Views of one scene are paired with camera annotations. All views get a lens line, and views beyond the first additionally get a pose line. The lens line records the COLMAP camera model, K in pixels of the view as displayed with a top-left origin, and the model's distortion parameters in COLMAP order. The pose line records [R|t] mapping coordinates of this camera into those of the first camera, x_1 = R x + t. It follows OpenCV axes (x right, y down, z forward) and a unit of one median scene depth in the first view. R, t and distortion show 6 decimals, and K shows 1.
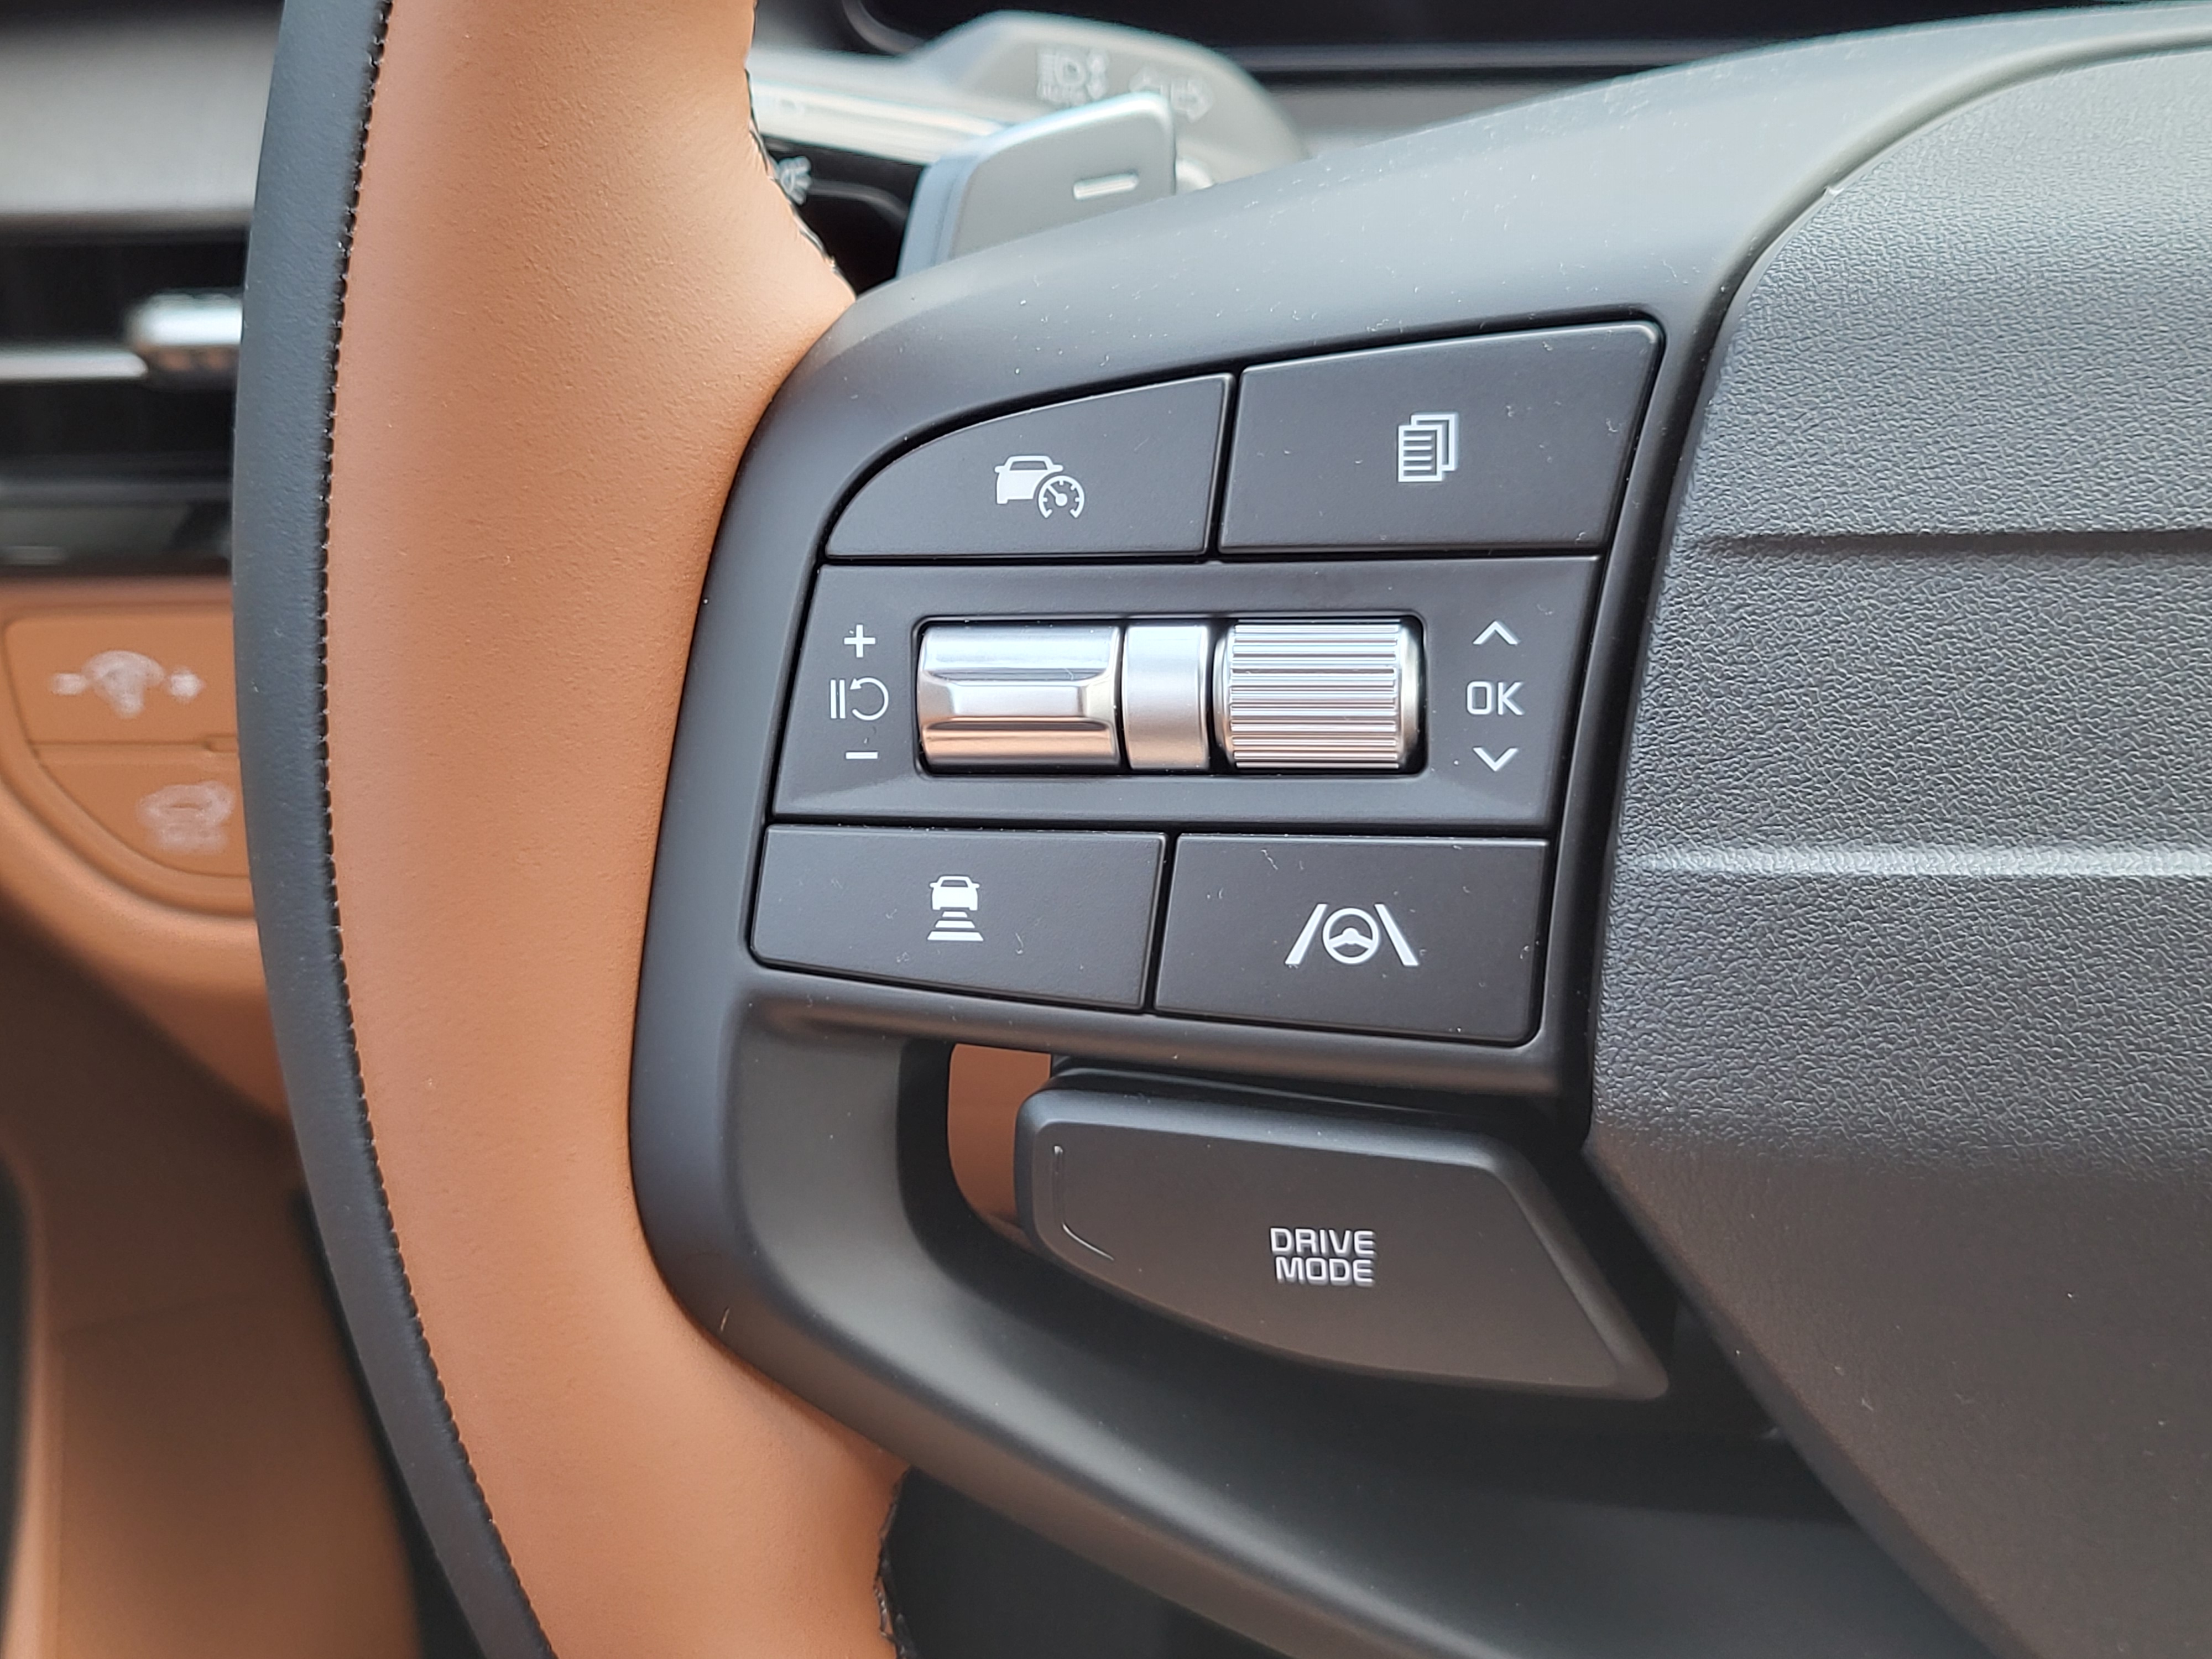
lens RADIAL K [[3122.2, 0, 1095.7], [0, 3122.2, 807.6], [0, 0, 1]] dist [0.016856, 0.000000]
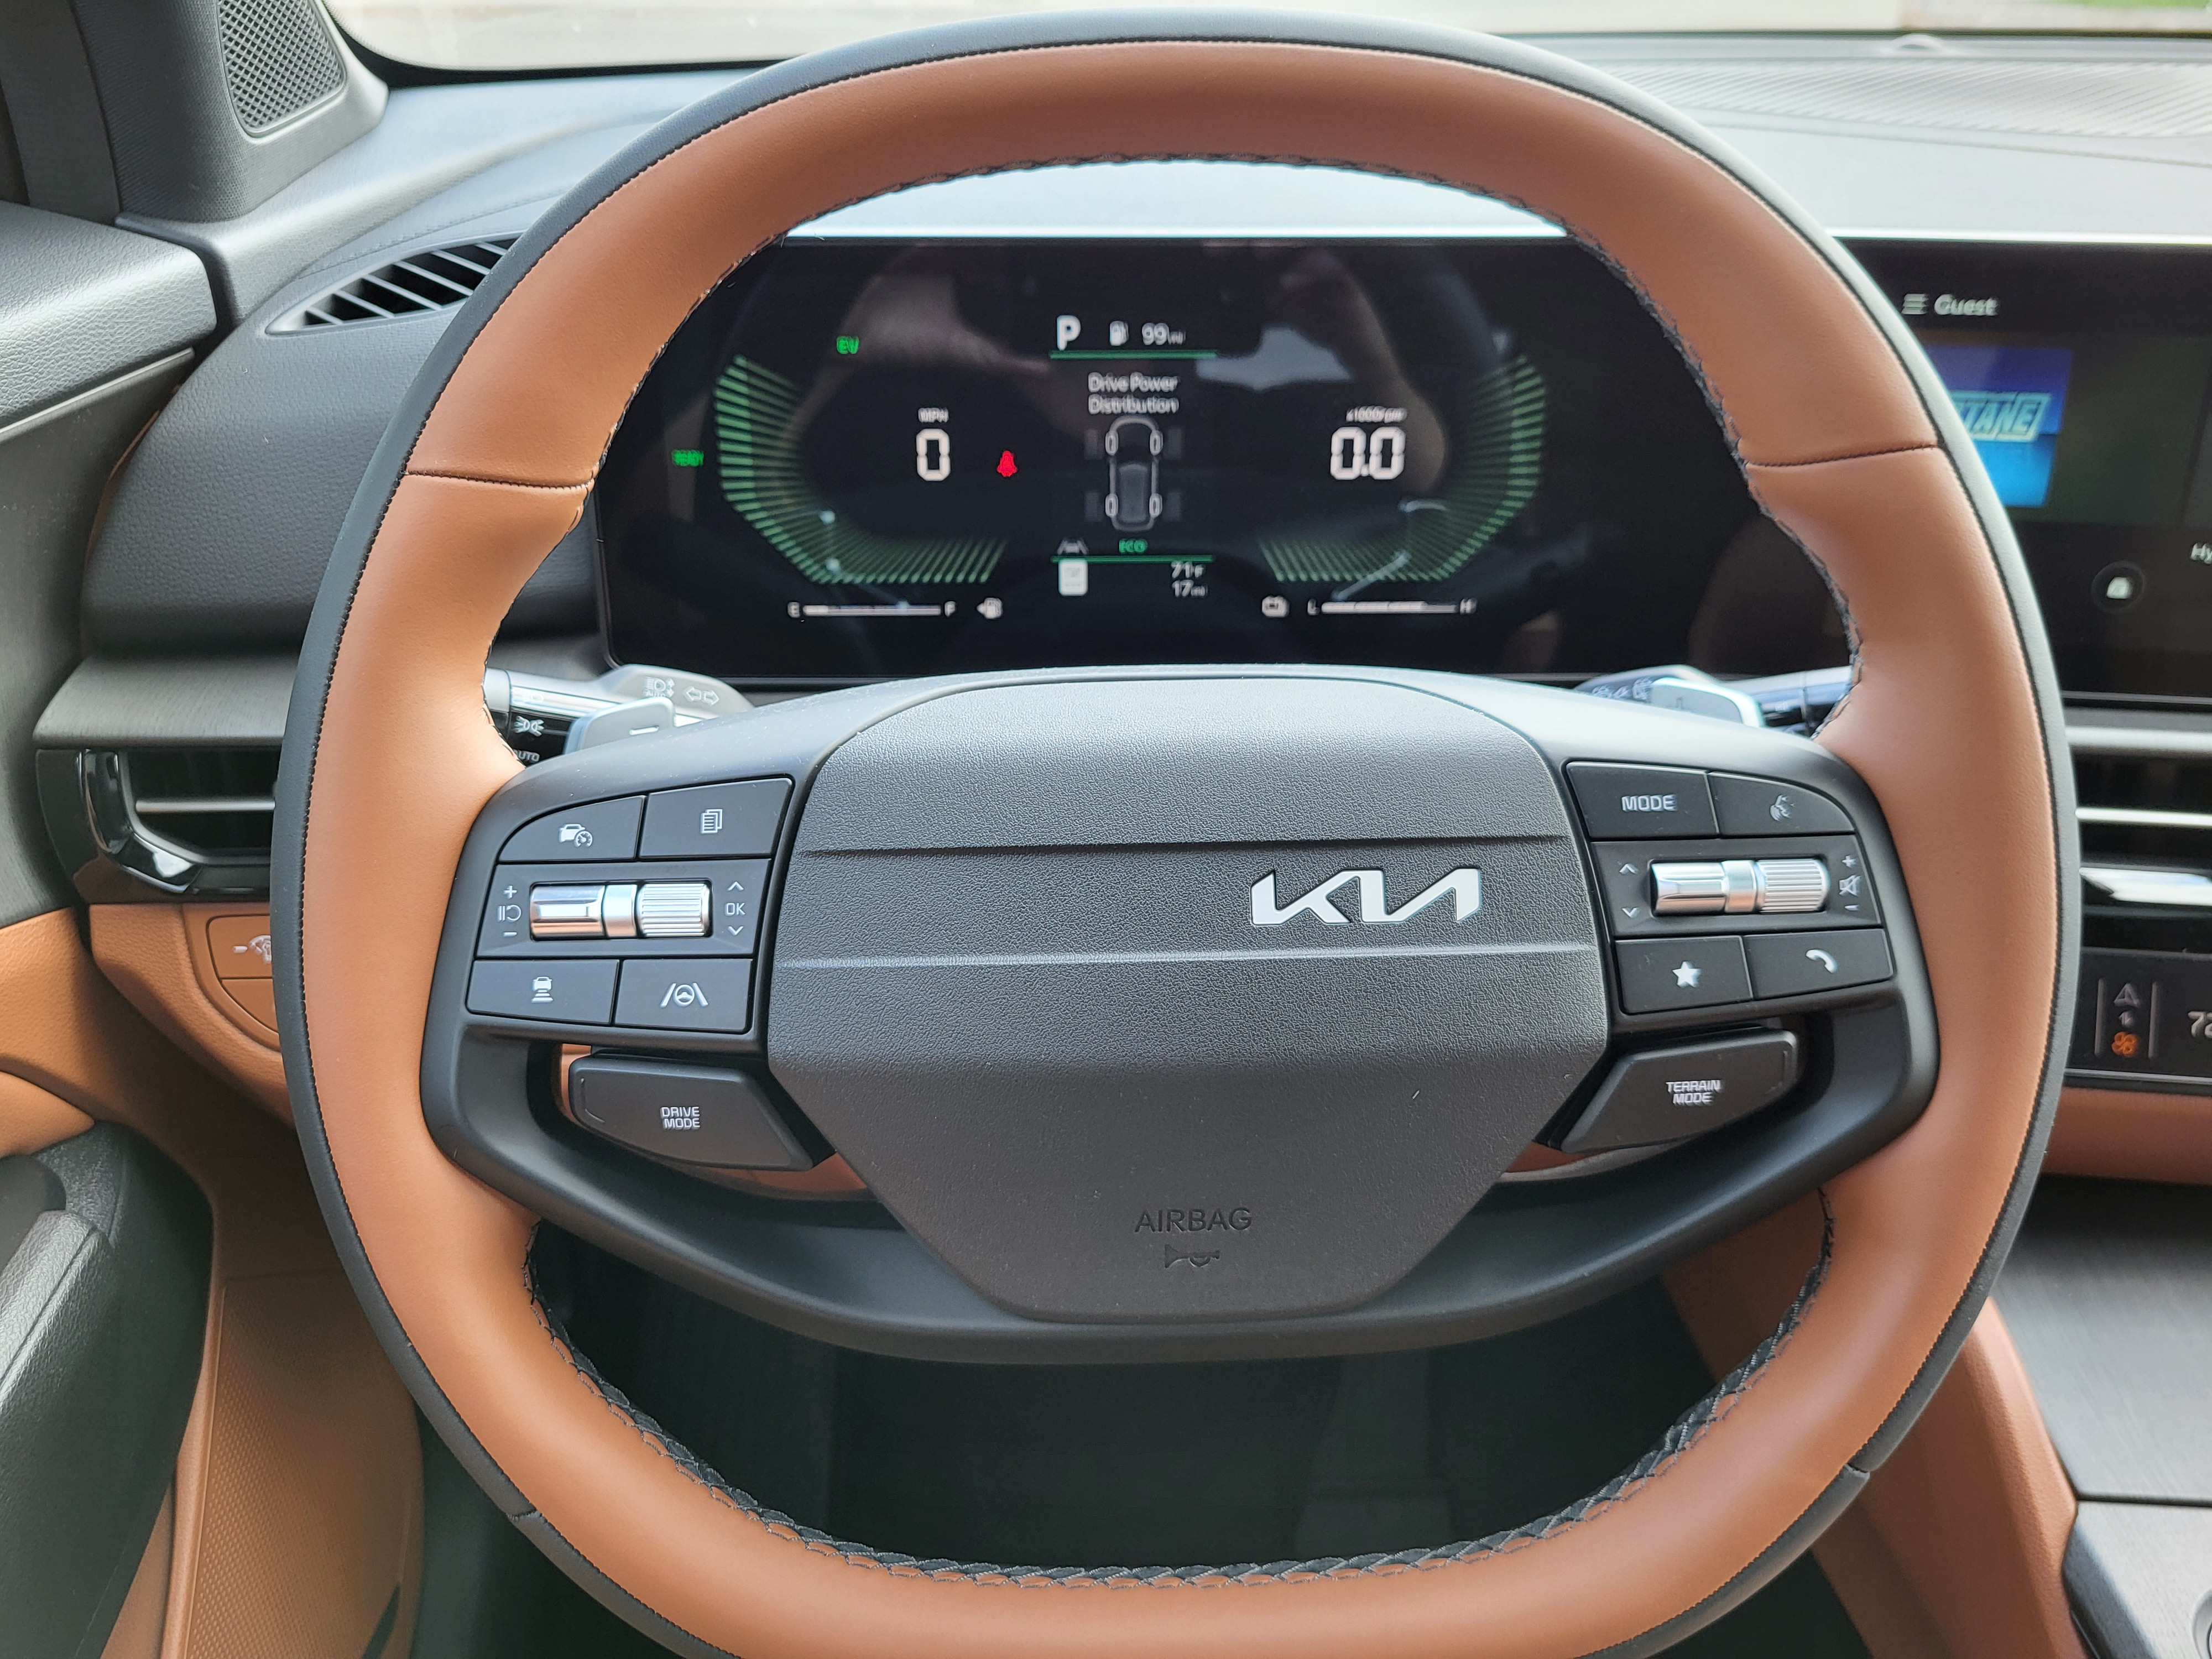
lens RADIAL K [[1725.1, 0, 1116.9], [0, 1725.1, 834.3], [0, 0, 1]] dist [0.014919, 0.008961]
pose [[0.992287, 0.003787, 0.123902, 0.267859], [0.013310, 0.990501, -0.136863, 0.112485], [-0.123243, 0.137456, 0.982811, -0.567759]]
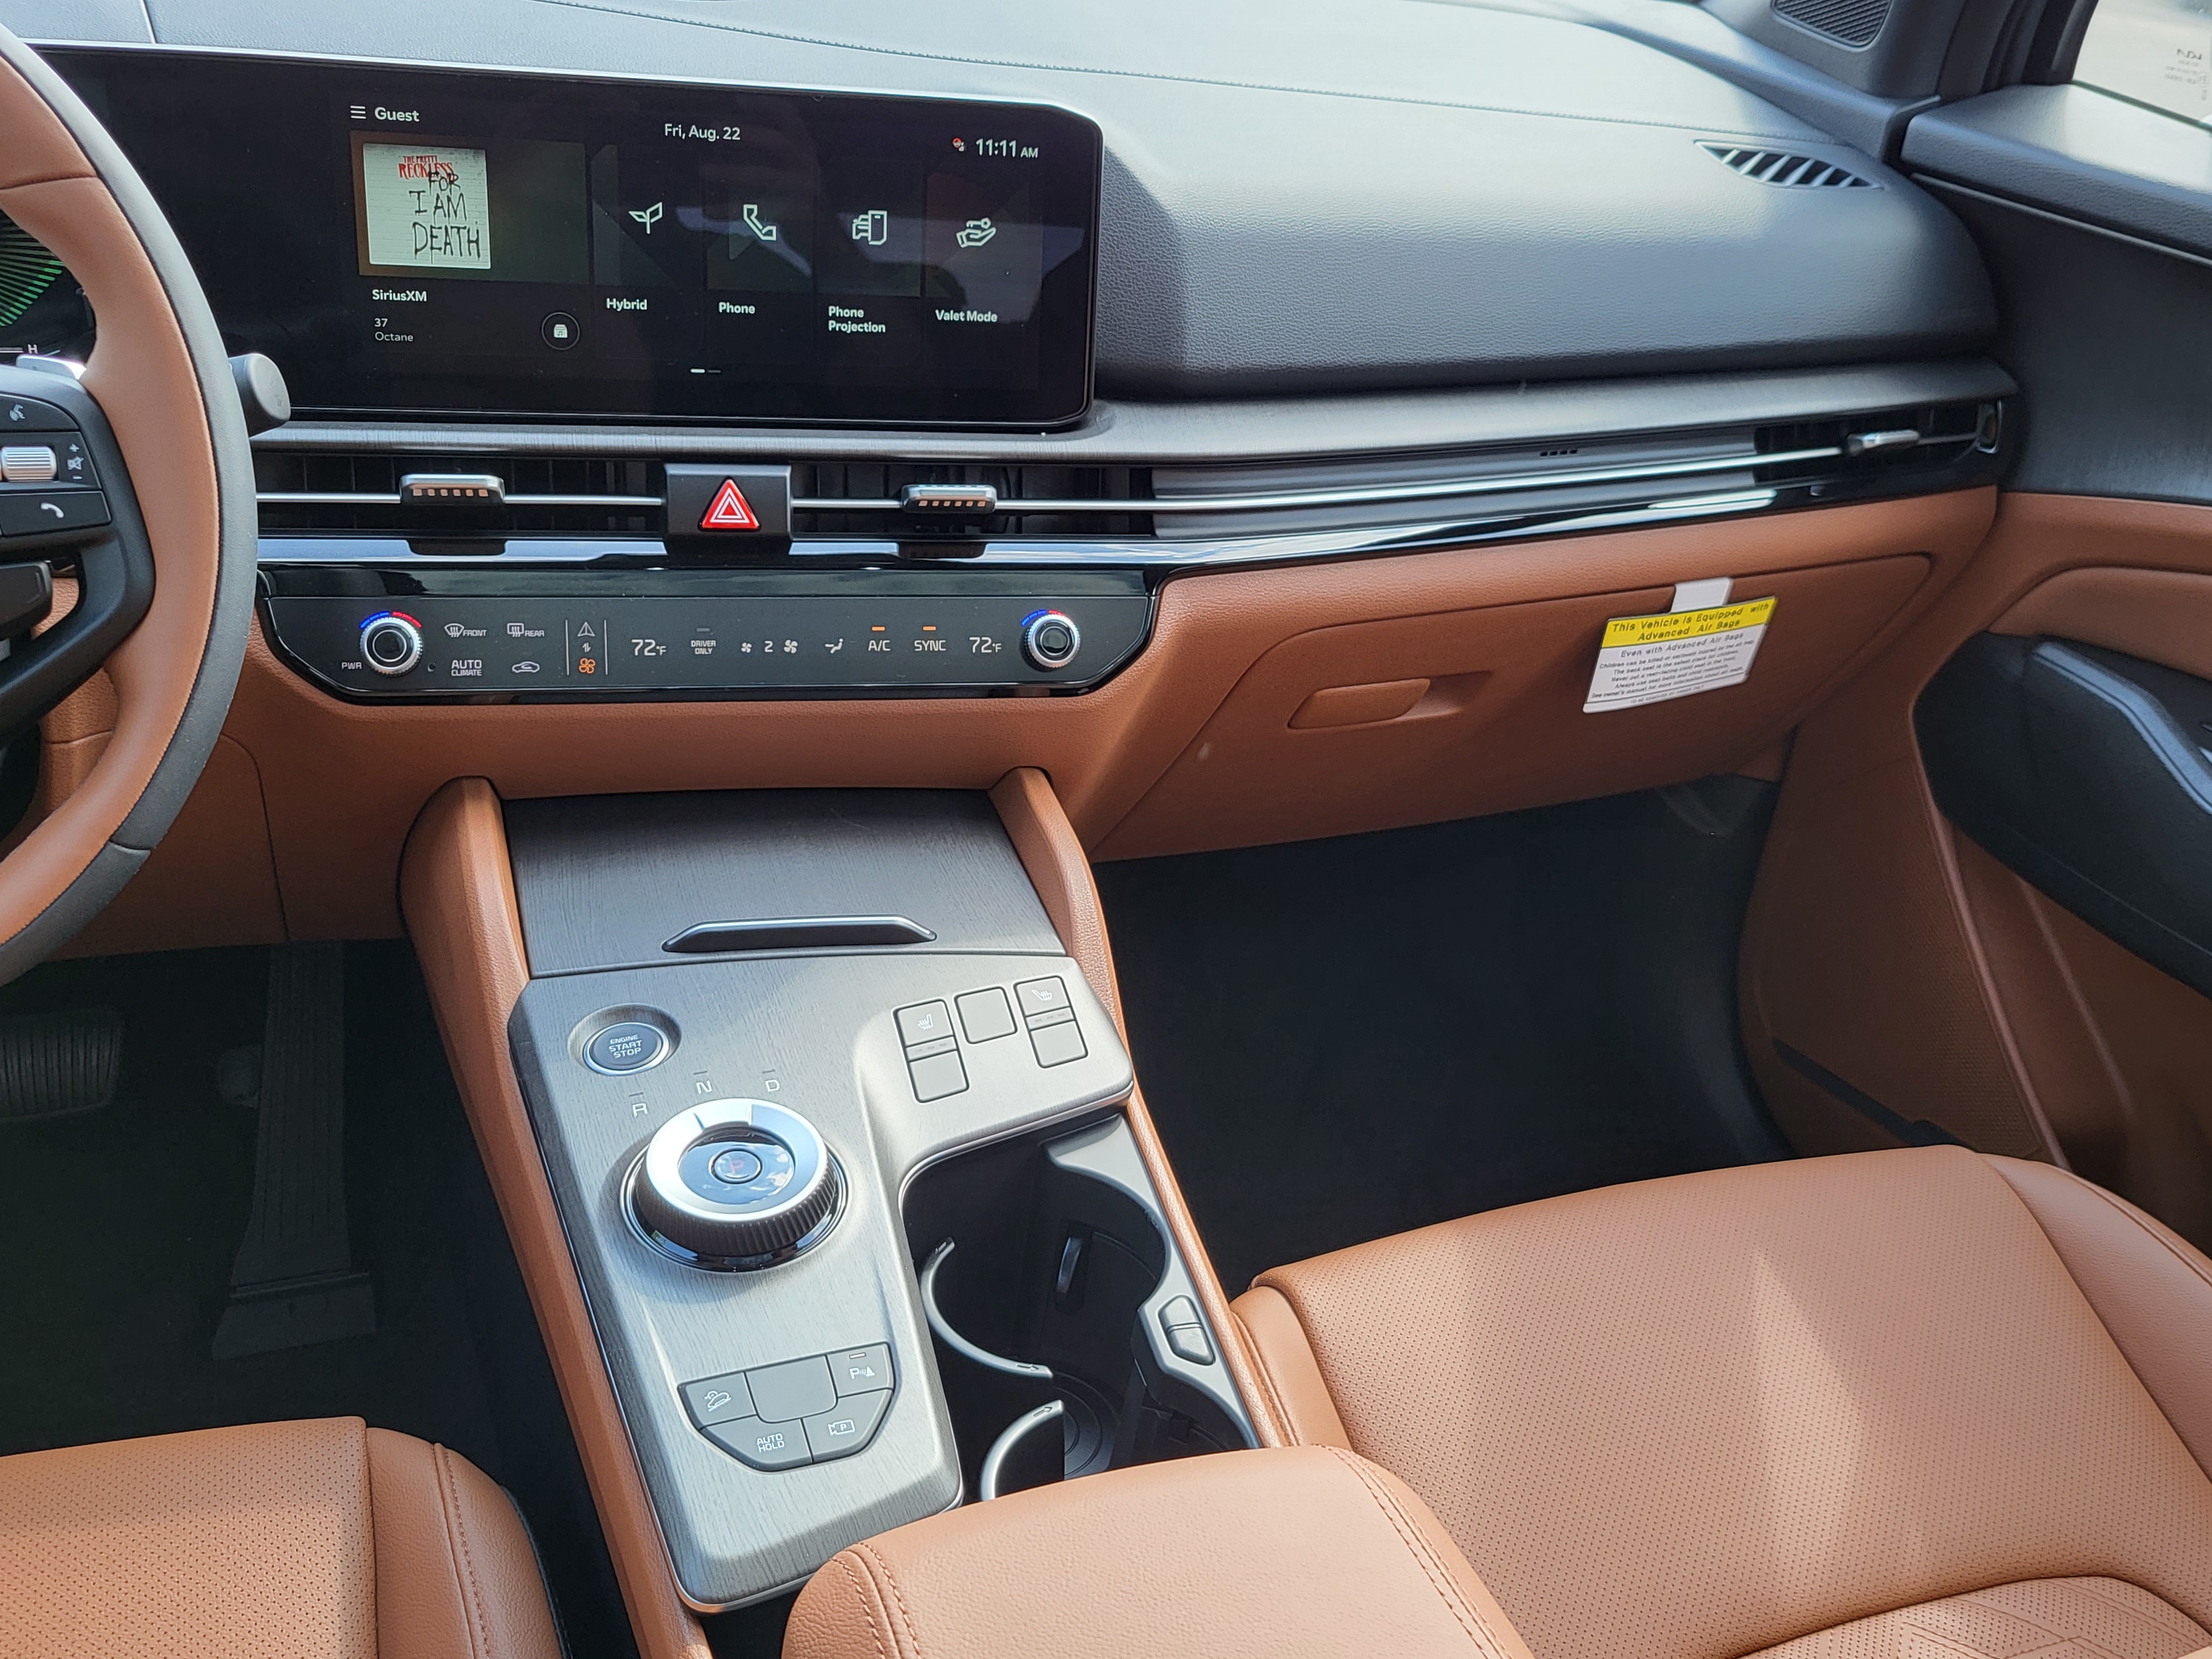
lens RADIAL K [[2132.6, 0, 1115.8], [0, 2132.6, 814.7], [0, 0, 1]] dist [0.048384, 0.000000]
pose [[0.896040, -0.073491, 0.437849, 1.063374], [0.140805, 0.982333, -0.123273, 1.004921], [-0.421054, 0.172109, 0.890557, -2.300913]]
